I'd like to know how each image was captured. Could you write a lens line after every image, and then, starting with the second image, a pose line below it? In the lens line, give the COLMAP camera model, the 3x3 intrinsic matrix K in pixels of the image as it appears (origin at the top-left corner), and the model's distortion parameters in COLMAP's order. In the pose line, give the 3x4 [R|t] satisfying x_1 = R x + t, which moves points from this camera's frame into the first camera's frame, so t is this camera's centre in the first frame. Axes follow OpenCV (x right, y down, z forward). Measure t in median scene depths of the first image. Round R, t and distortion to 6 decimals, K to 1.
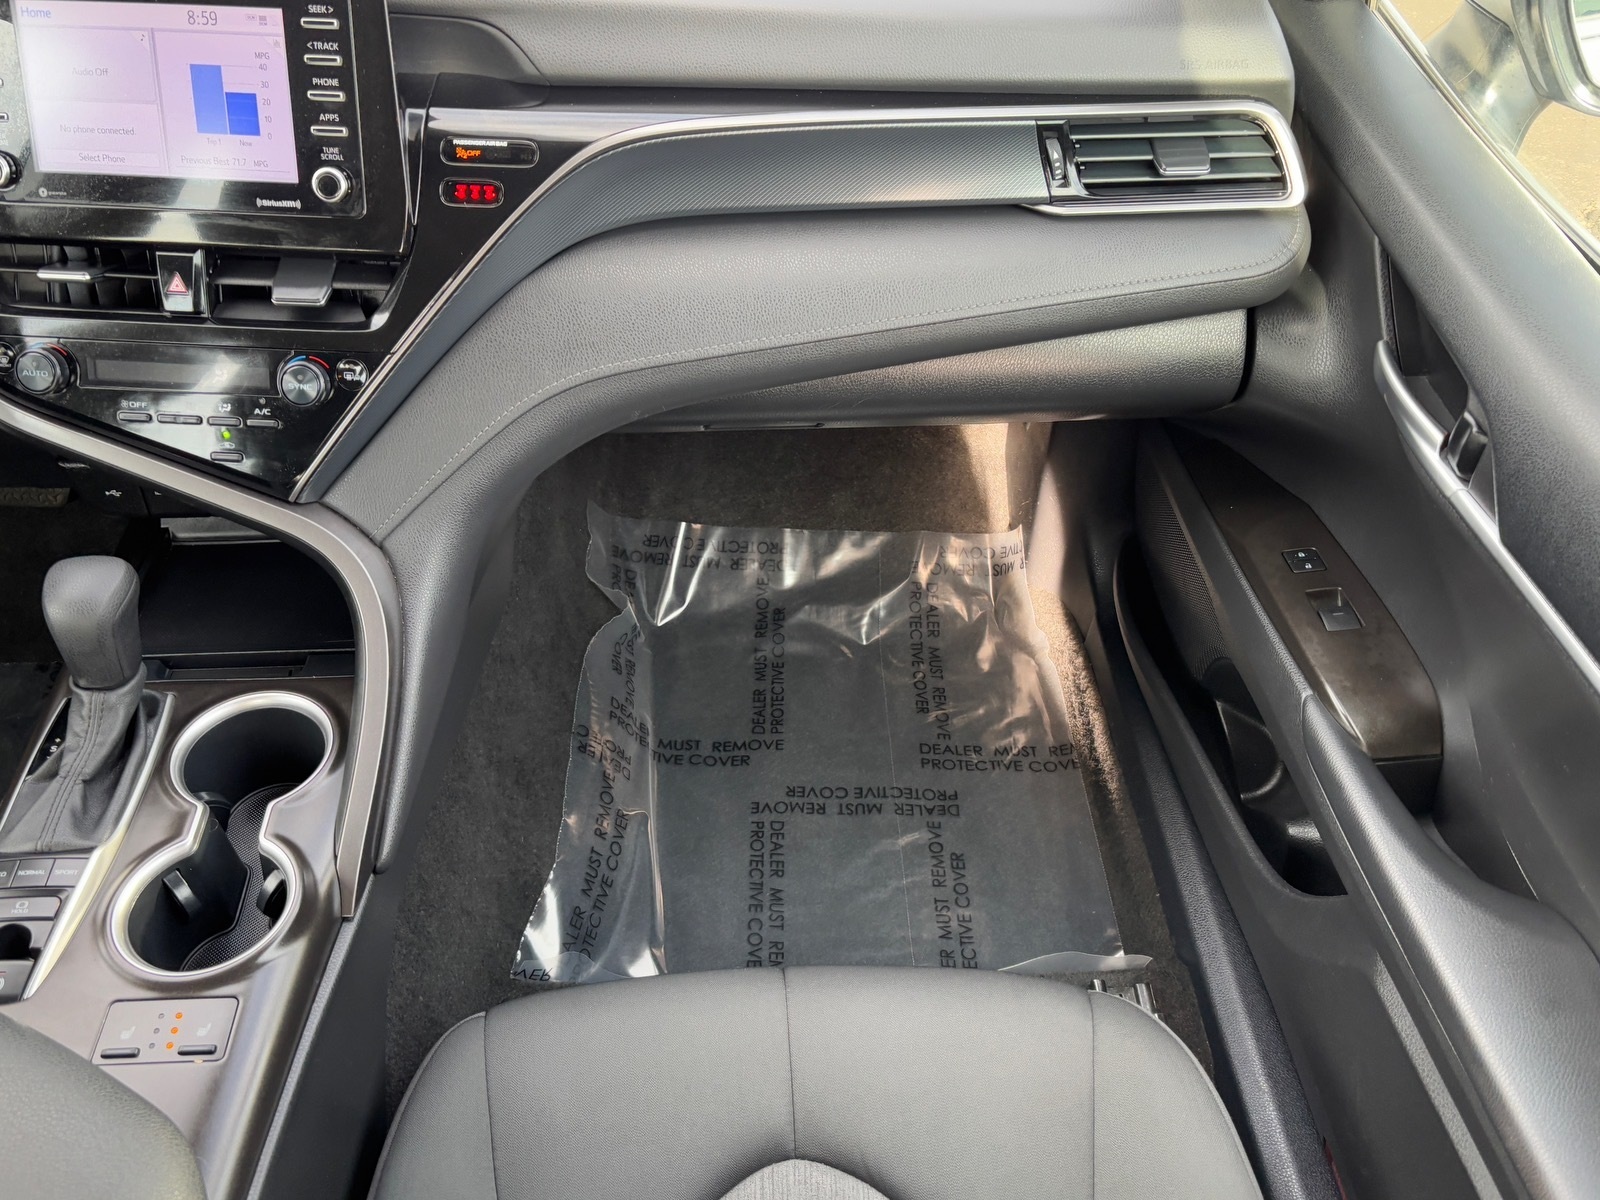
lens RADIAL K [[1368.9, 0, 792.8], [0, 1368.9, 615.8], [0, 0, 1]] dist [0.023009, -0.024572]
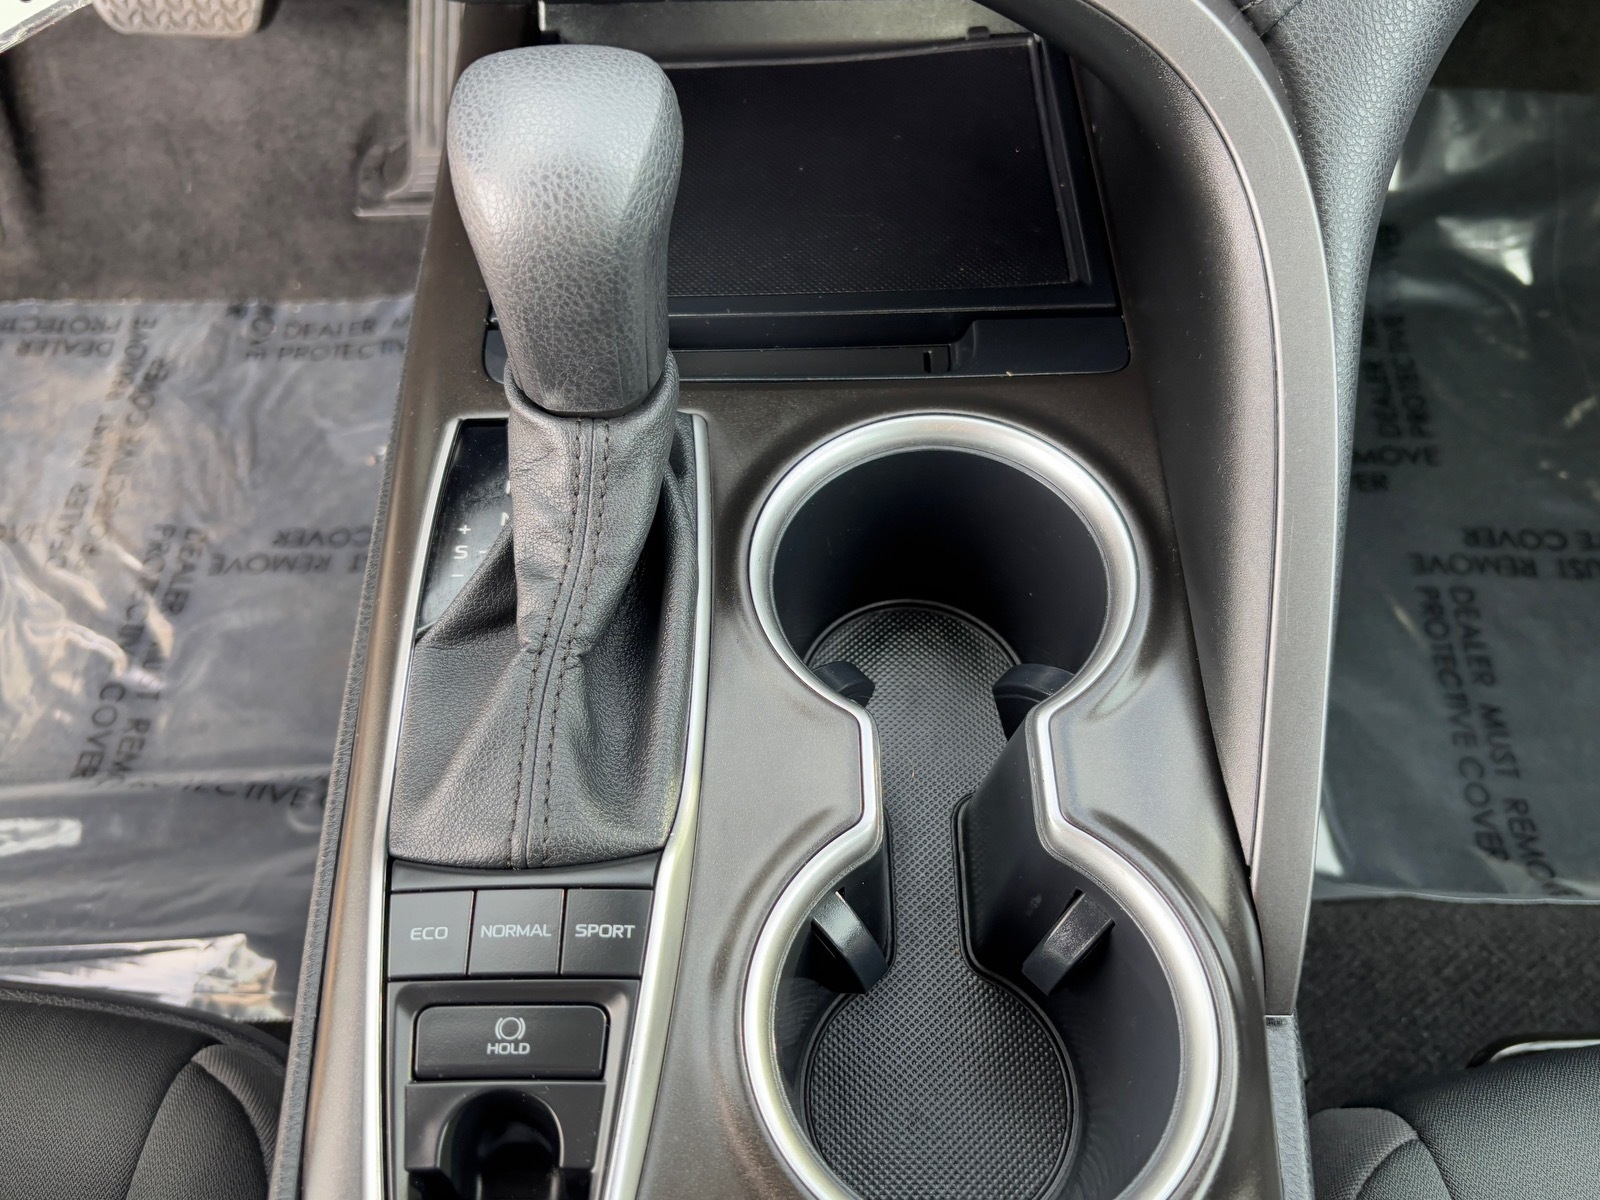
lens RADIAL K [[1360.9, 0, 801.4], [0, 1360.9, 591.2], [0, 0, 1]] dist [0.007163, 0.002069]
pose [[0.998839, 0.018197, -0.044597, -0.429962], [-0.006595, 0.968836, 0.247614, 0.006383], [0.047713, -0.247032, 0.967832, 0.625584]]
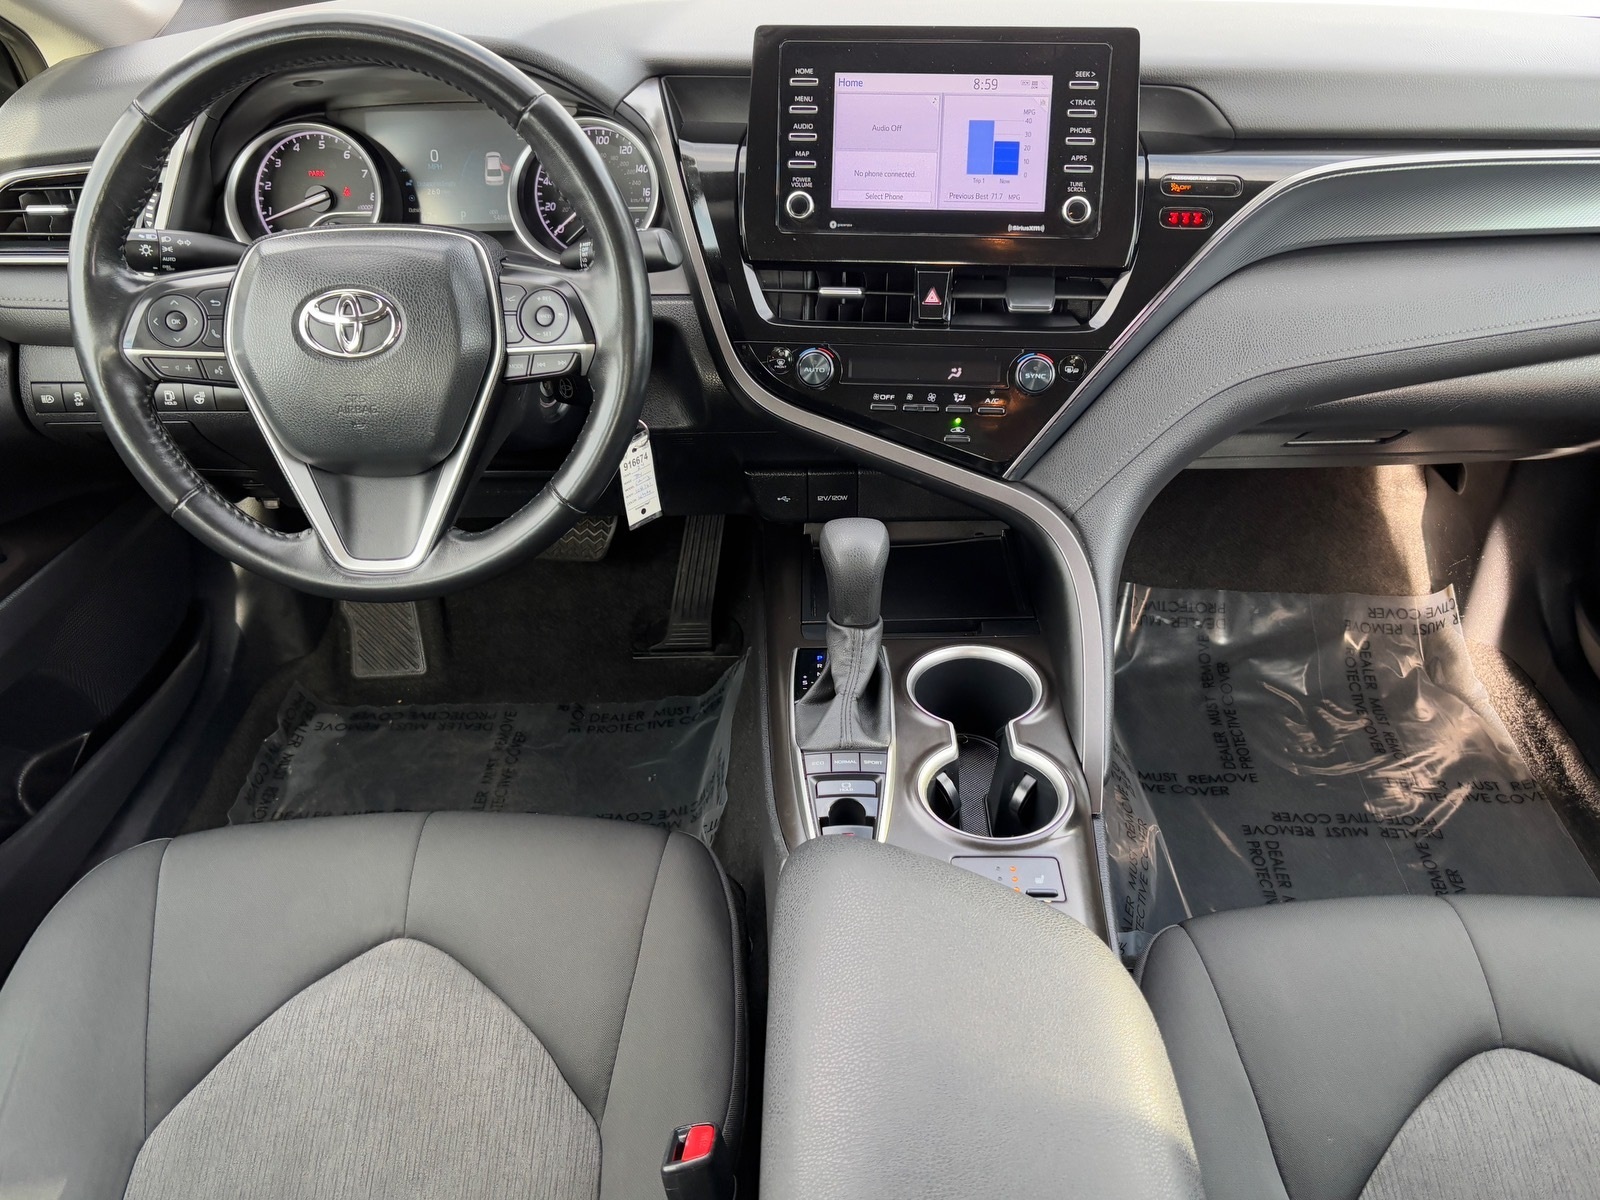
lens RADIAL K [[1368.9, 0, 810.9], [0, 1368.9, 613.5], [0, 0, 1]] dist [0.023009, -0.024572]
pose [[0.998276, 0.000327, -0.058702, -0.478416], [-0.009506, 0.987685, -0.156166, 0.226619], [0.057928, 0.156455, 0.985985, -0.163757]]
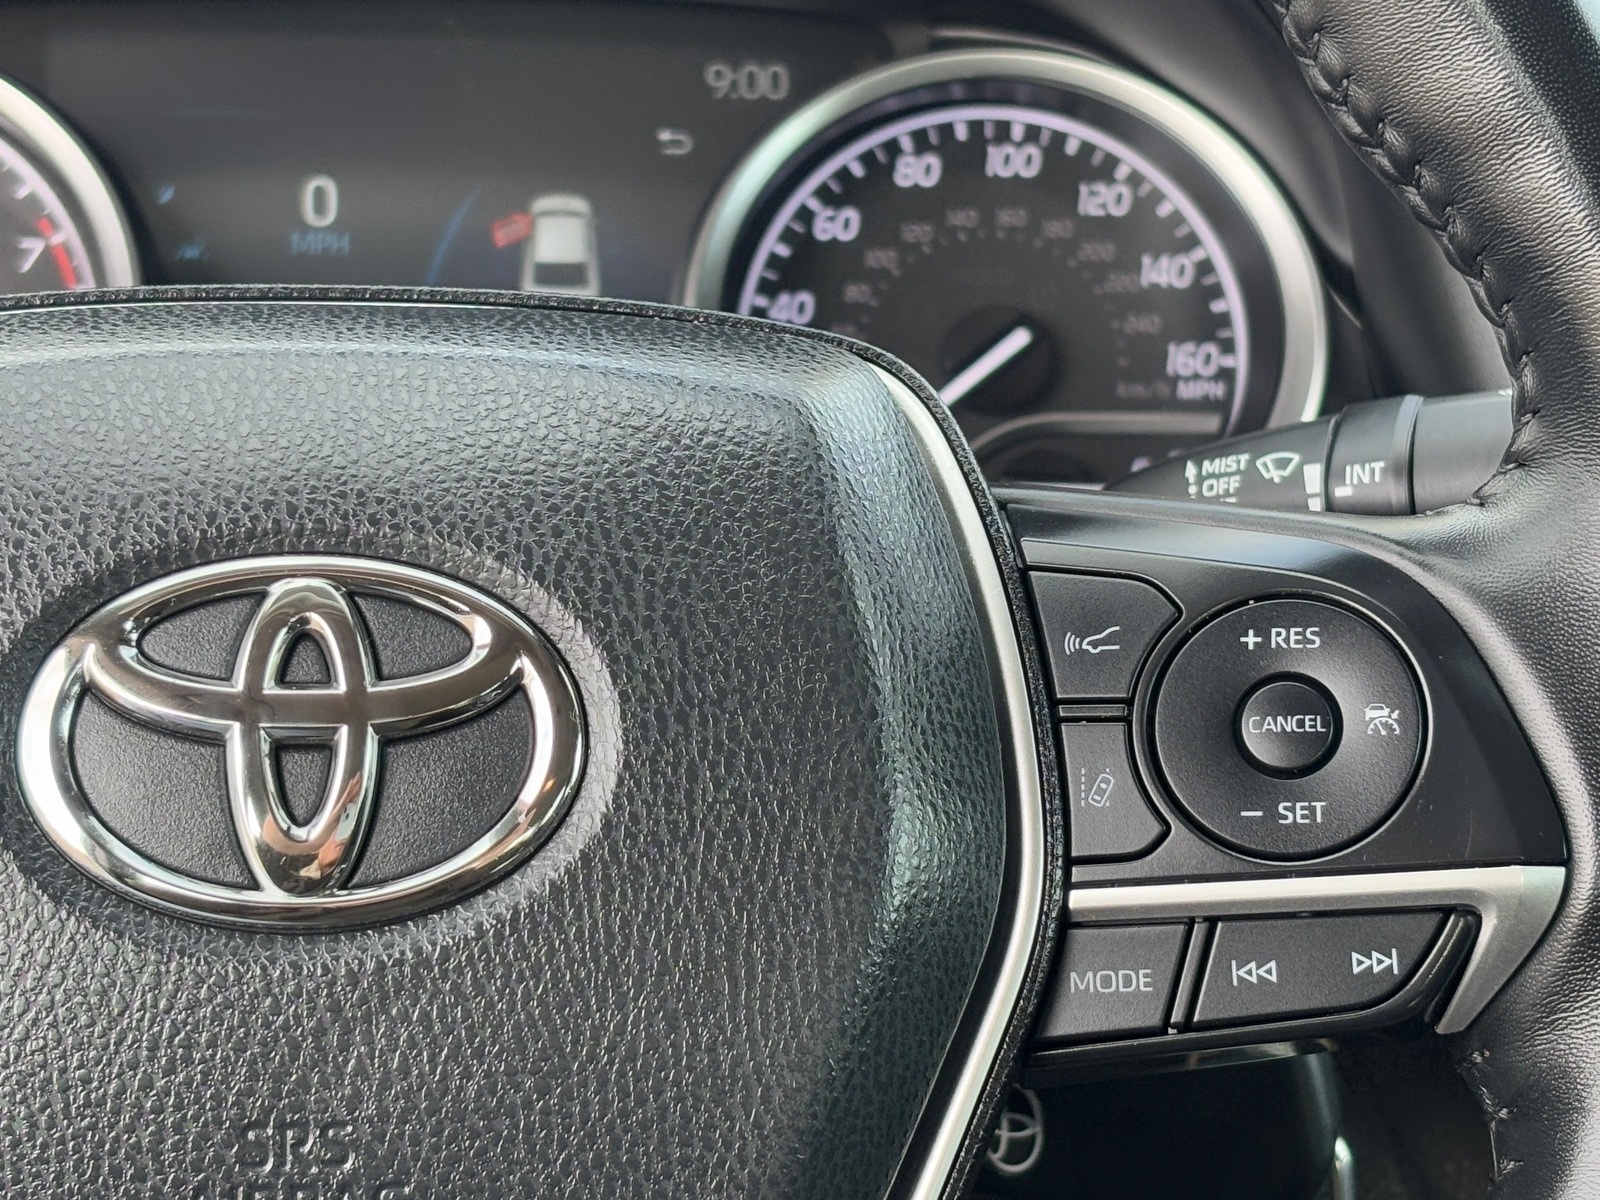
lens RADIAL K [[3504.8, 0, 874.9], [0, 3504.8, 596.5], [0, 0, 1]] dist [0.112923, 0.000000]
pose [[0.998842, 0.001456, 0.048082, -0.835530], [0.021671, 0.878743, -0.476803, 0.067290], [-0.042946, 0.477293, 0.877694, 0.369721]]
